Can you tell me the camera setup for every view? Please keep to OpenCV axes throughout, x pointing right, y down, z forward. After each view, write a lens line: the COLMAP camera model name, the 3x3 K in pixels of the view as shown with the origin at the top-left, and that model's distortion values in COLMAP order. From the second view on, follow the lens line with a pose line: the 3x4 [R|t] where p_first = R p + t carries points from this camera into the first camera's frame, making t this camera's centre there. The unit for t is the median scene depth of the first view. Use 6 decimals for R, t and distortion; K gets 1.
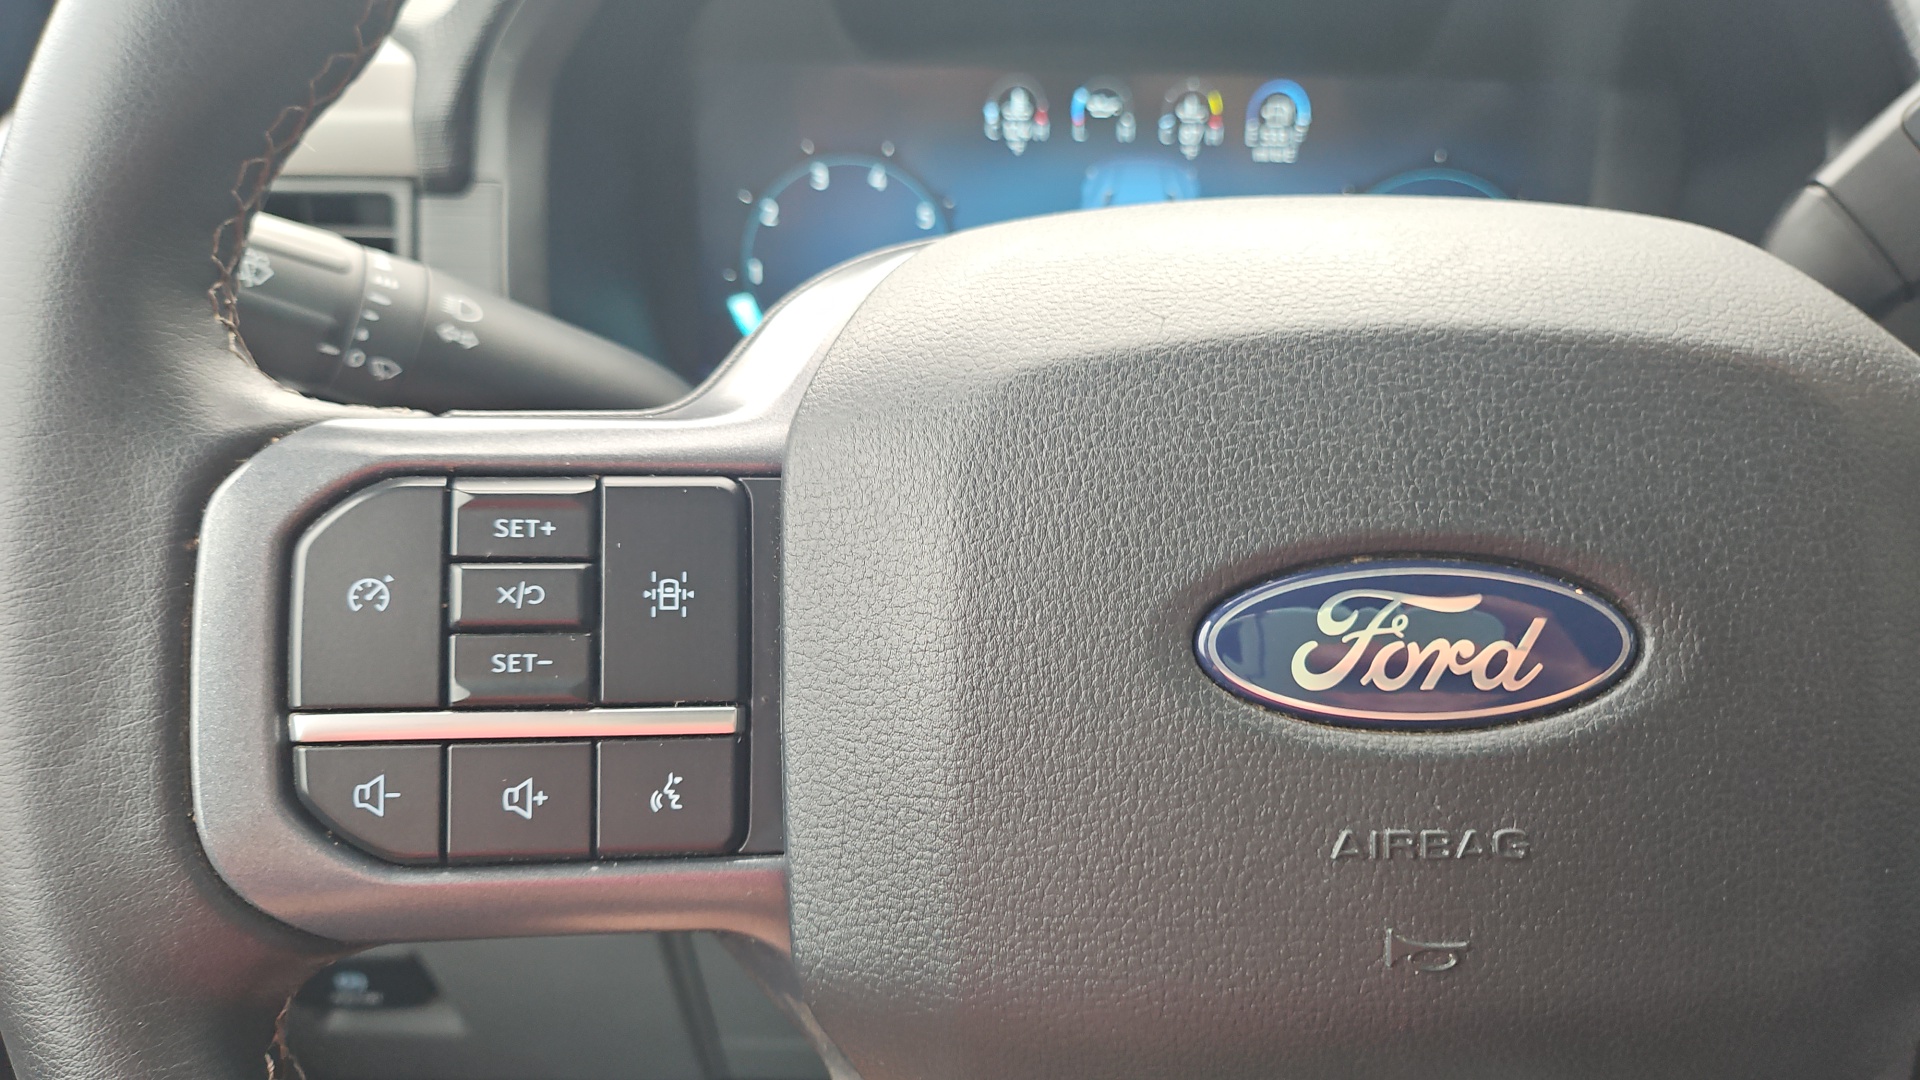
lens RADIAL K [[1347.5, 0, 945.9], [0, 1347.5, 548.4], [0, 0, 1]] dist [0.057620, -0.043471]
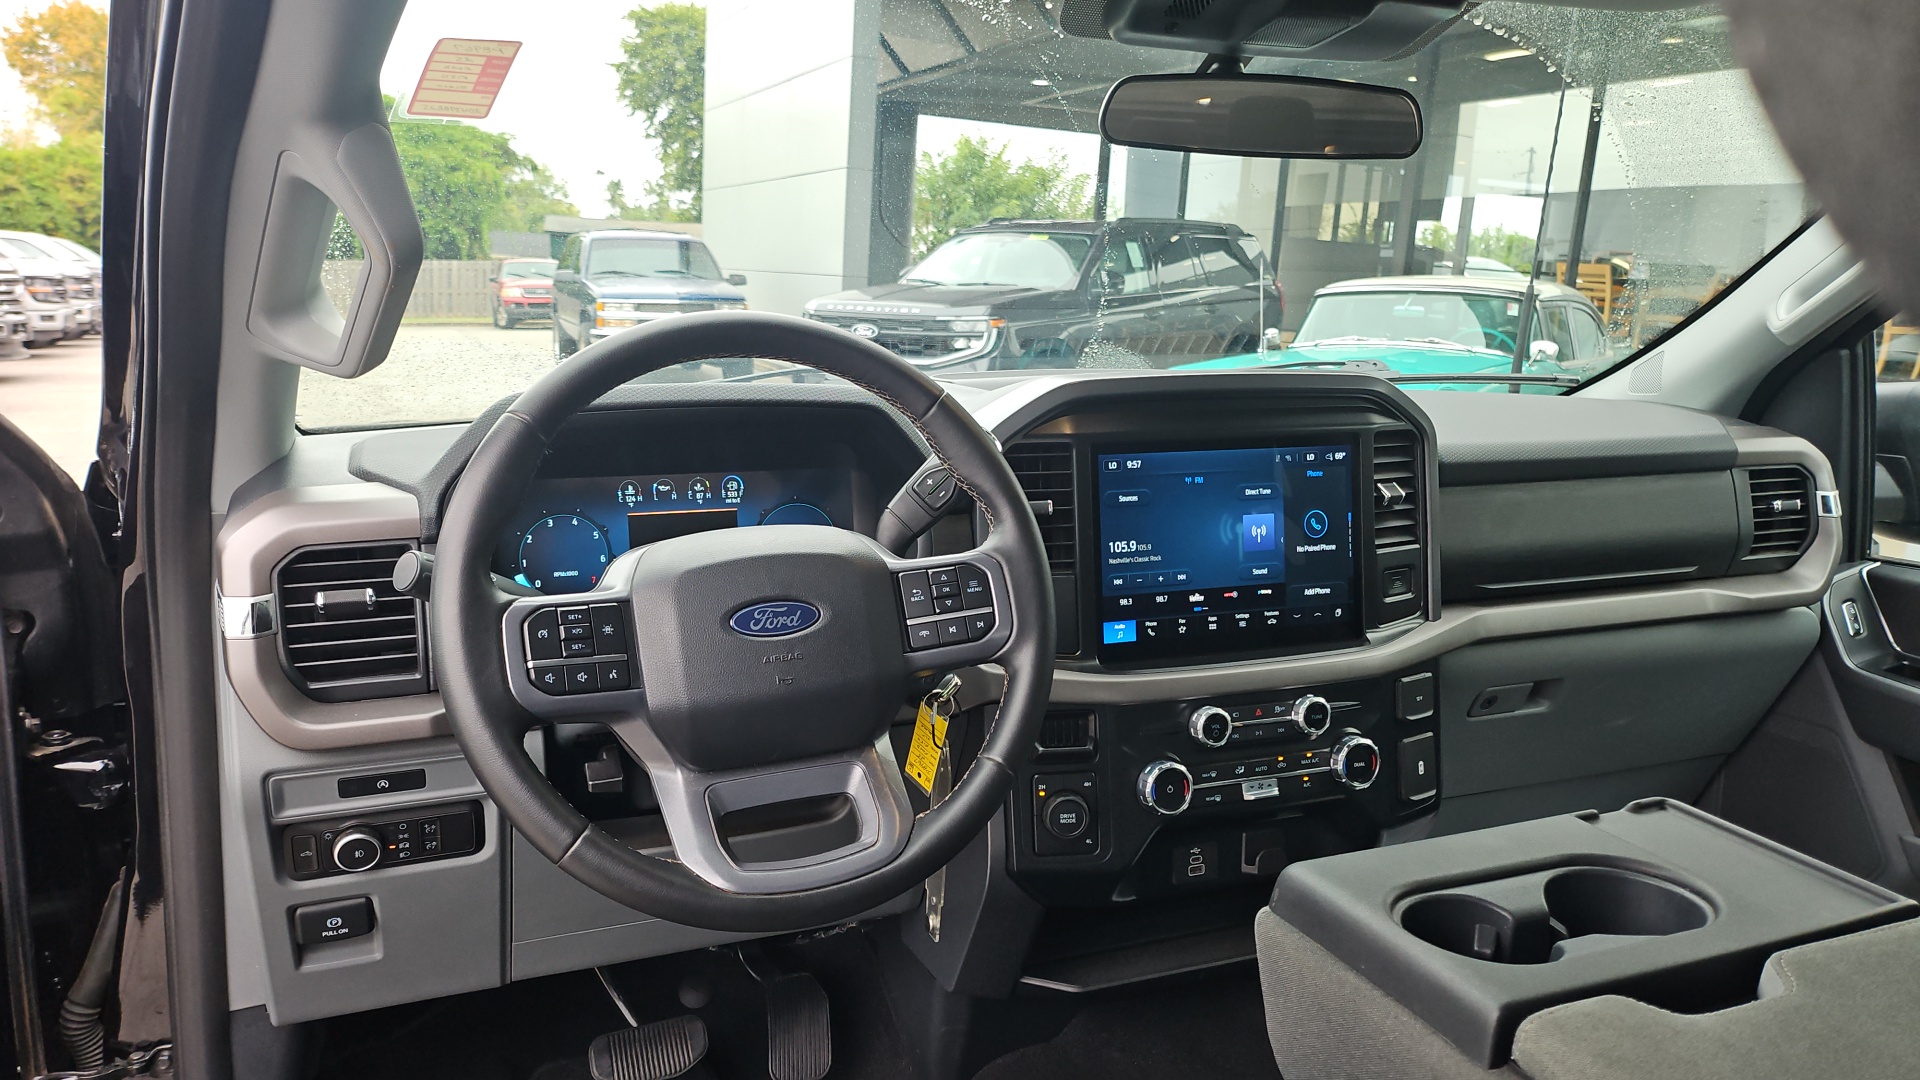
lens RADIAL K [[1347.5, 0, 945.9], [0, 1347.5, 548.4], [0, 0, 1]] dist [0.057620, -0.043471]
pose [[0.925877, -0.085137, 0.368108, -0.339203], [0.157326, 0.972673, -0.170749, 0.302745], [-0.343512, 0.216006, 0.913970, -1.482642]]
